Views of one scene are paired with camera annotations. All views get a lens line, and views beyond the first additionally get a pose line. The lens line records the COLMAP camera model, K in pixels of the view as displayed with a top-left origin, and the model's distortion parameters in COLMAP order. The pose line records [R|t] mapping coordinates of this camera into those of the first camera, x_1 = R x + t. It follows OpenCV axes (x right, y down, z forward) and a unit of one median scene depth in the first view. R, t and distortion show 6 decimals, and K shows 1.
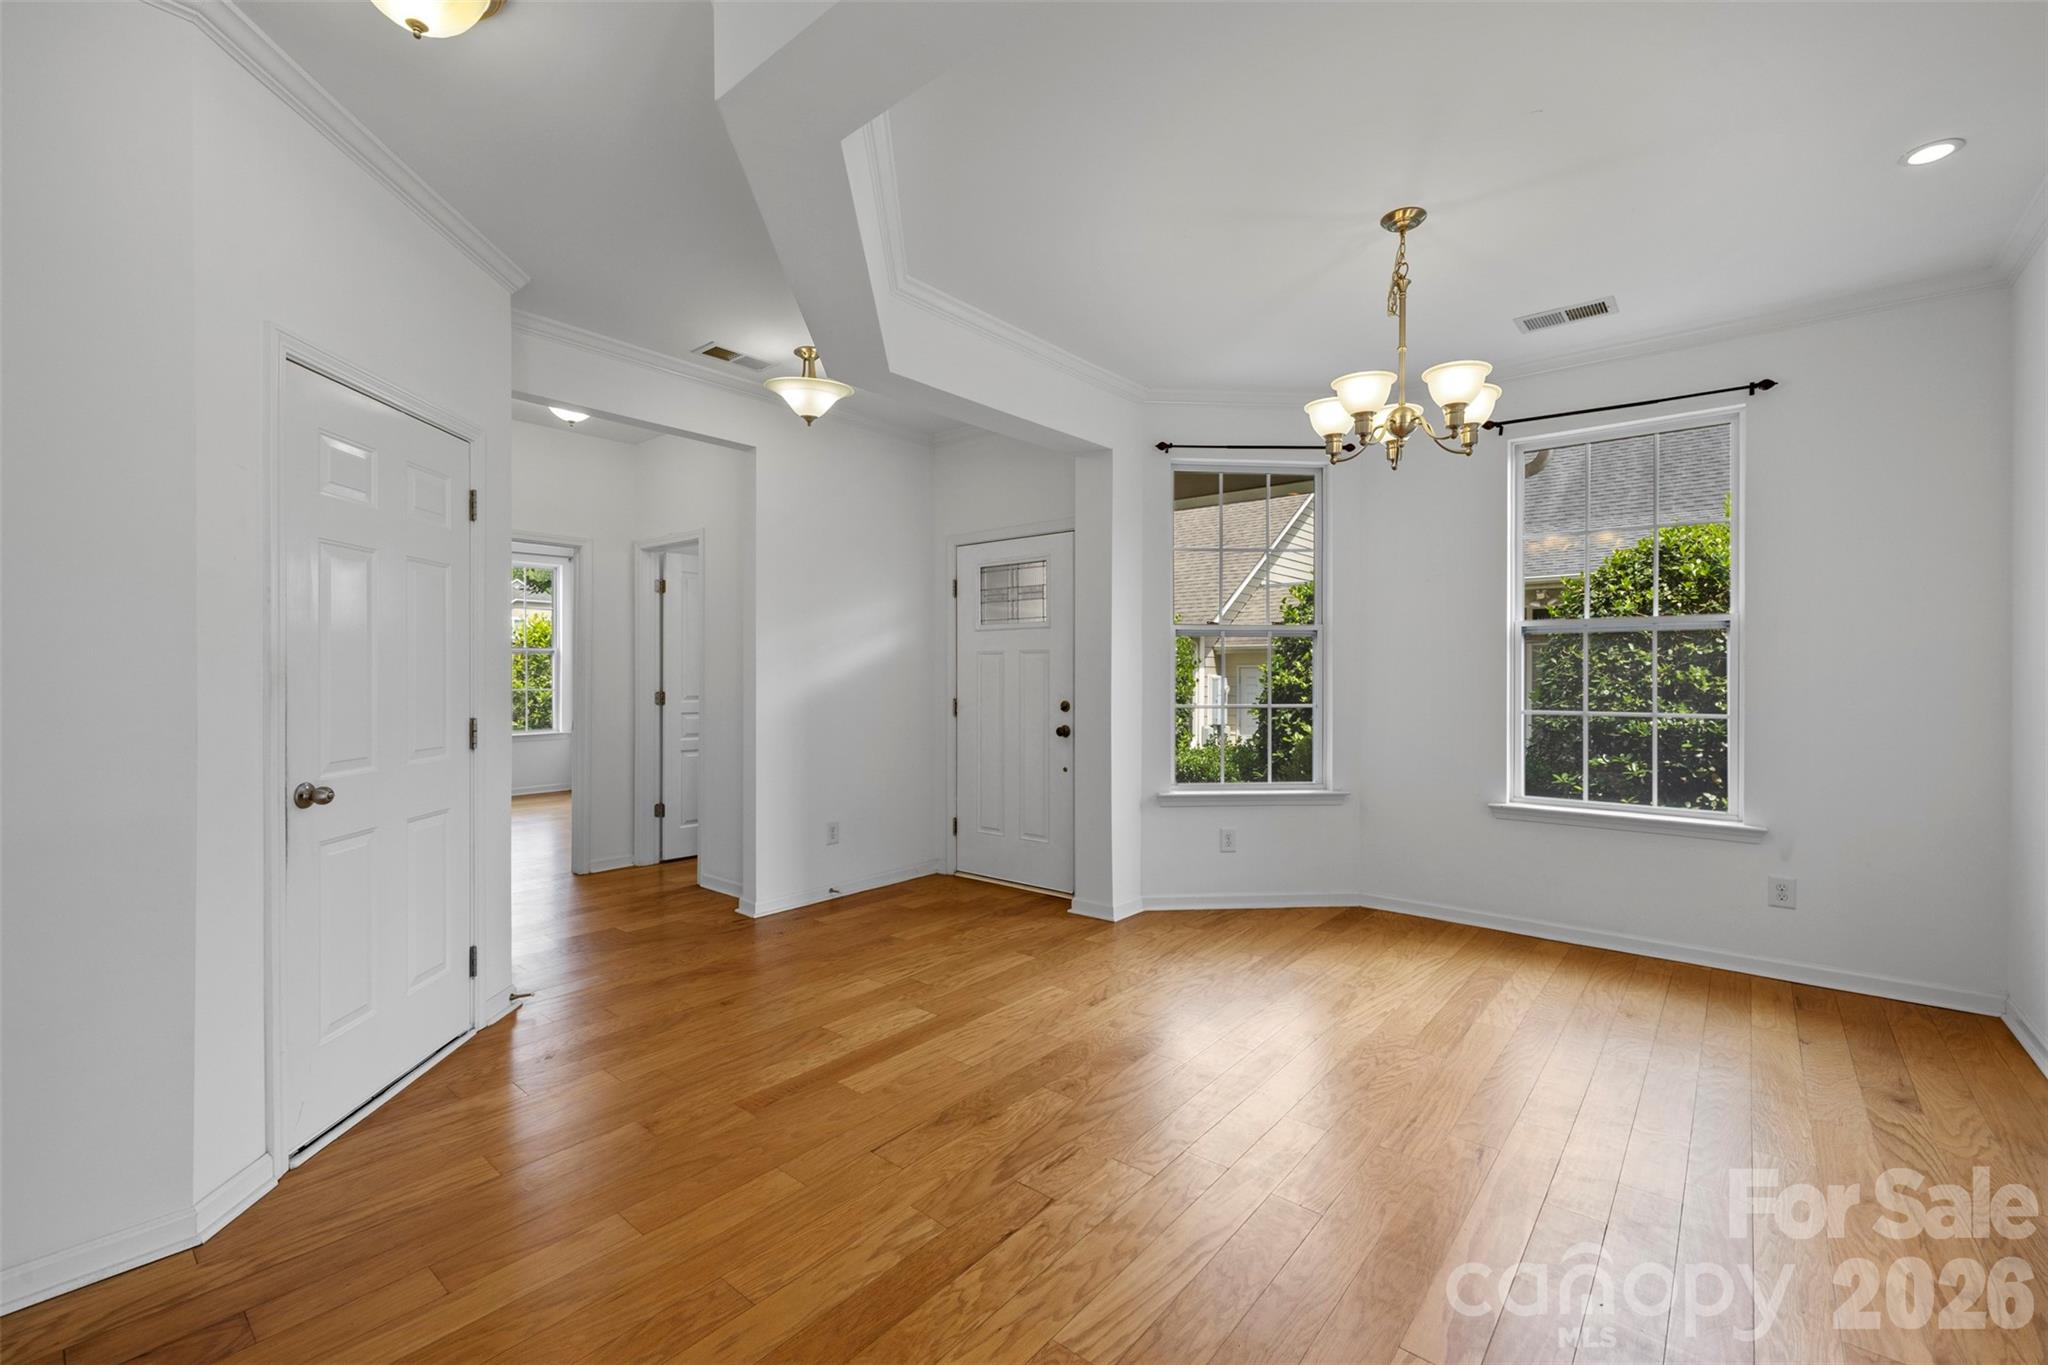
lens RADIAL K [[856.3, 0, 1017.2], [0, 856.3, 675.0], [0, 0, 1]] dist [0.000362, 0.000018]
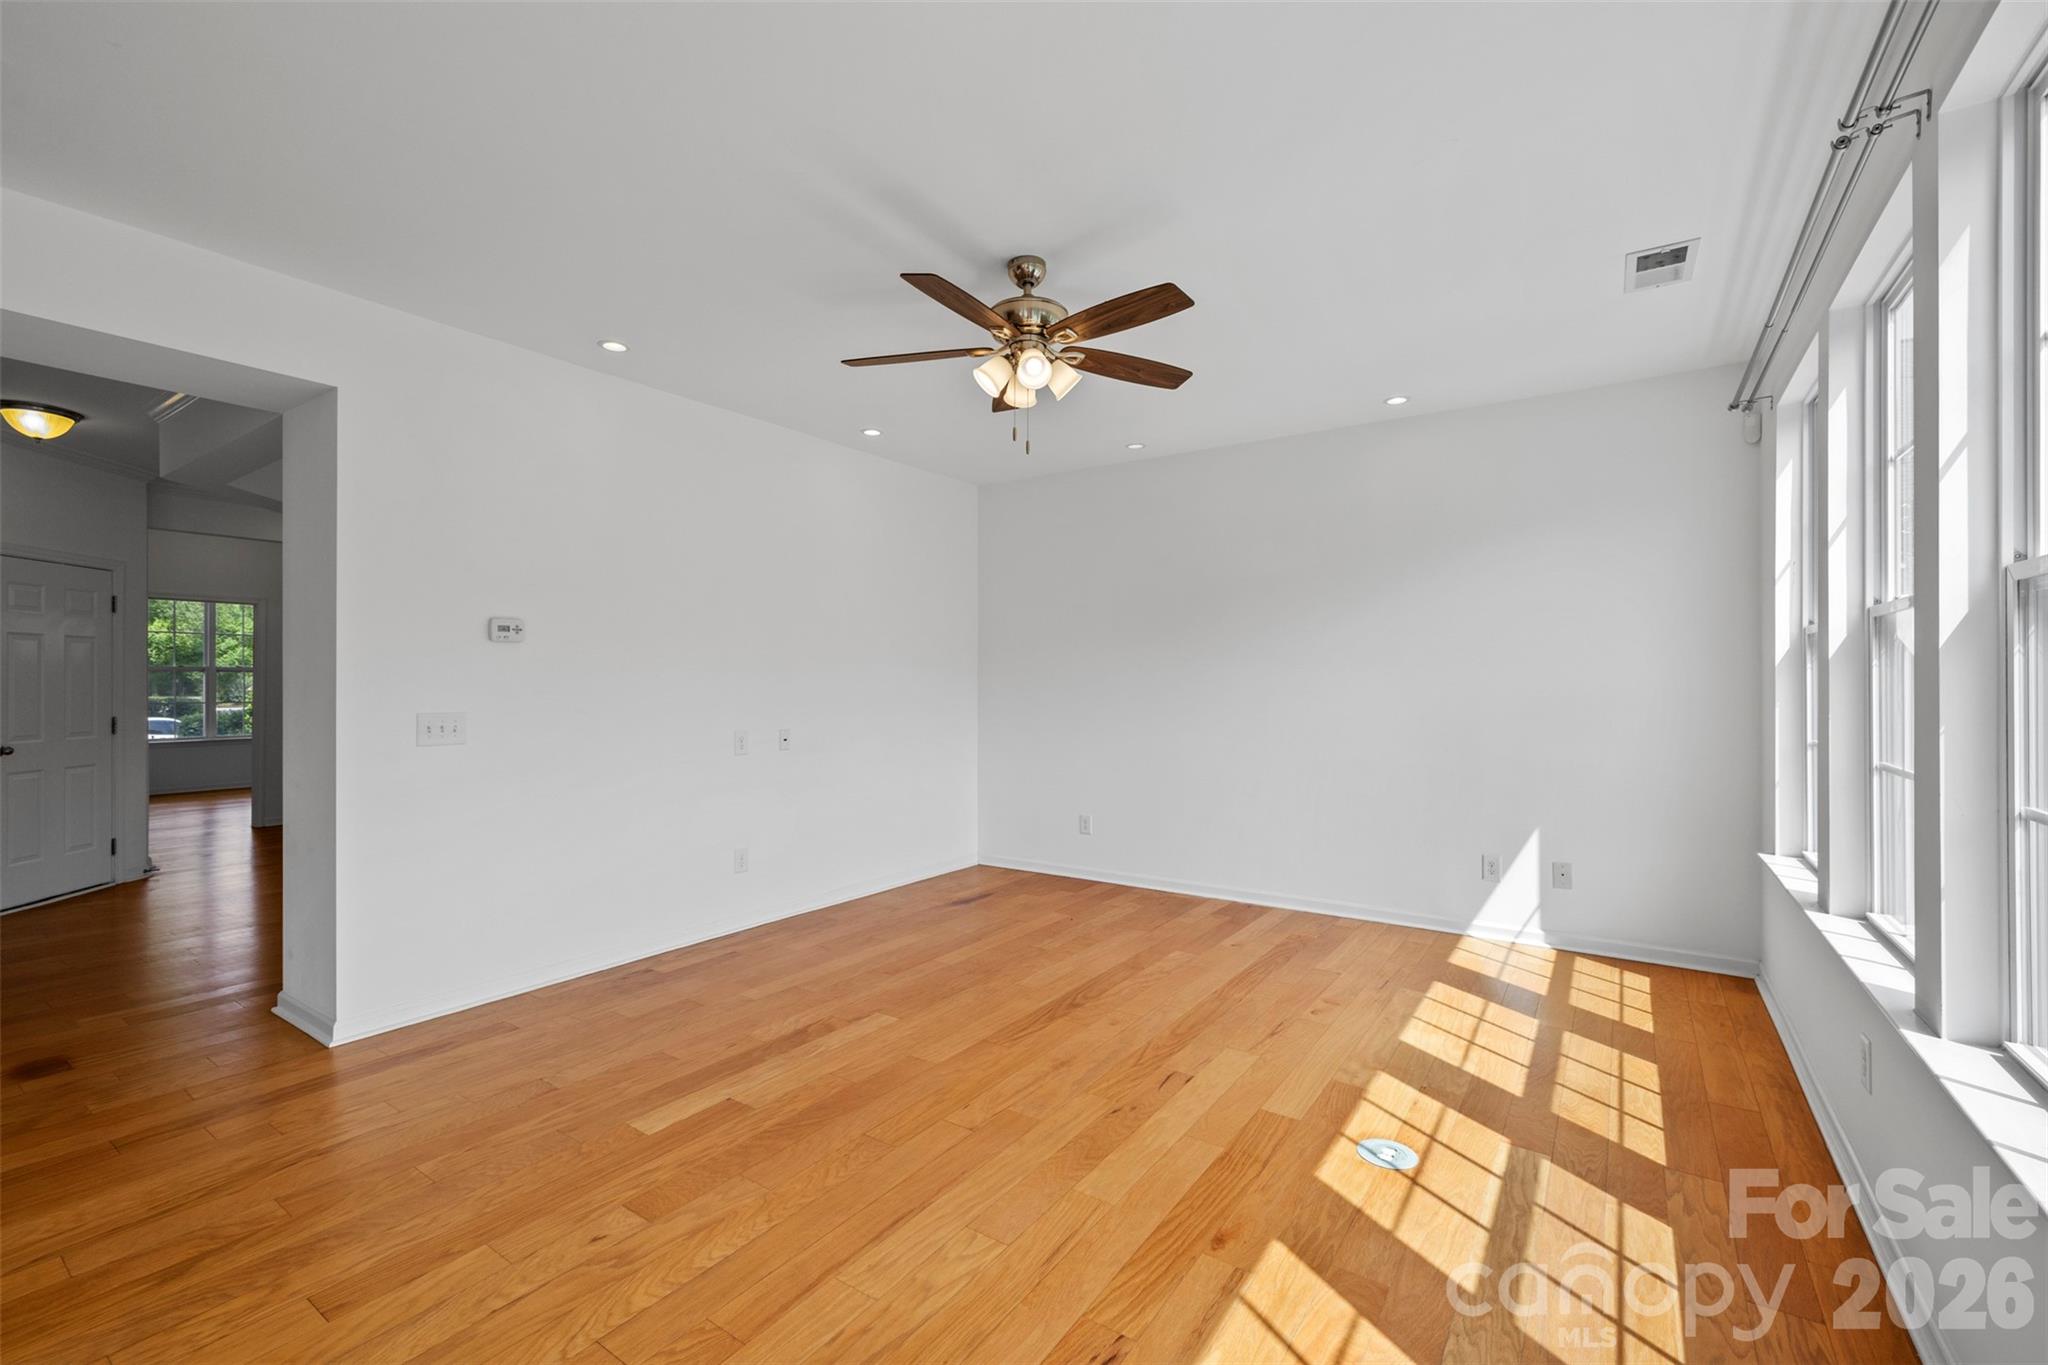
lens RADIAL K [[872.1, 0, 1027.3], [0, 872.1, 676.4], [0, 0, 1]] dist [0.001735, 0.000339]
pose [[0.994281, -0.004429, 0.106700, 0.984840], [0.005324, 0.999953, -0.008101, -0.010990], [-0.106660, 0.008623, 0.994258, -0.959407]]
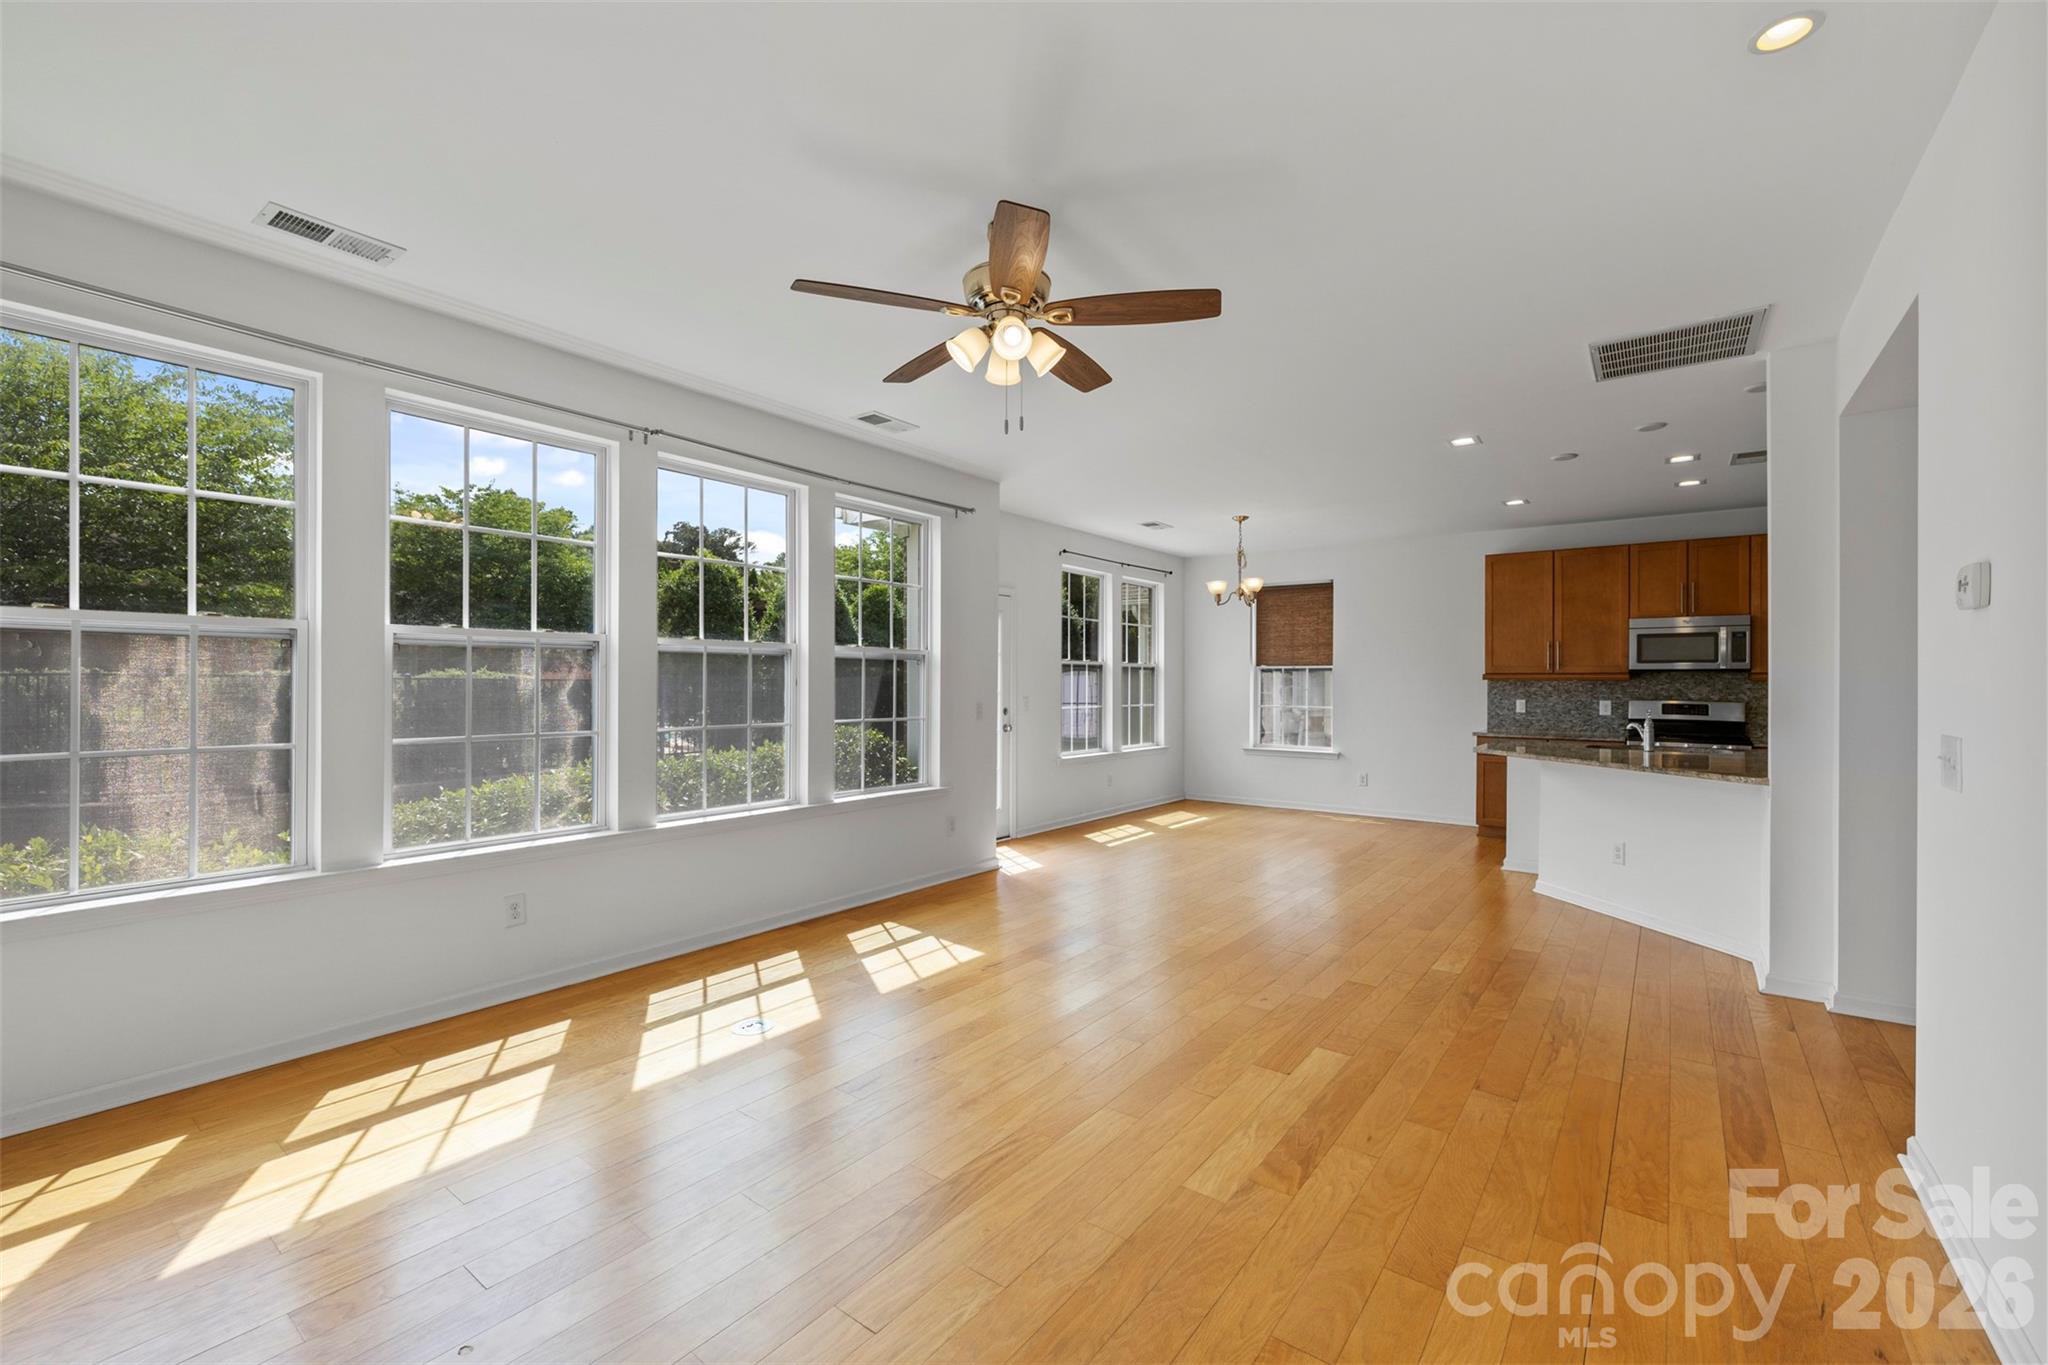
lens RADIAL K [[857.6, 0, 1027.2], [0, 857.6, 680.1], [0, 0, 1]] dist [0.001201, 0.000068]
pose [[-0.998250, -0.008271, -0.058556, 1.103192], [-0.008129, 0.999963, -0.002658, -0.012711], [0.058576, -0.002178, -0.998281, 0.677721]]
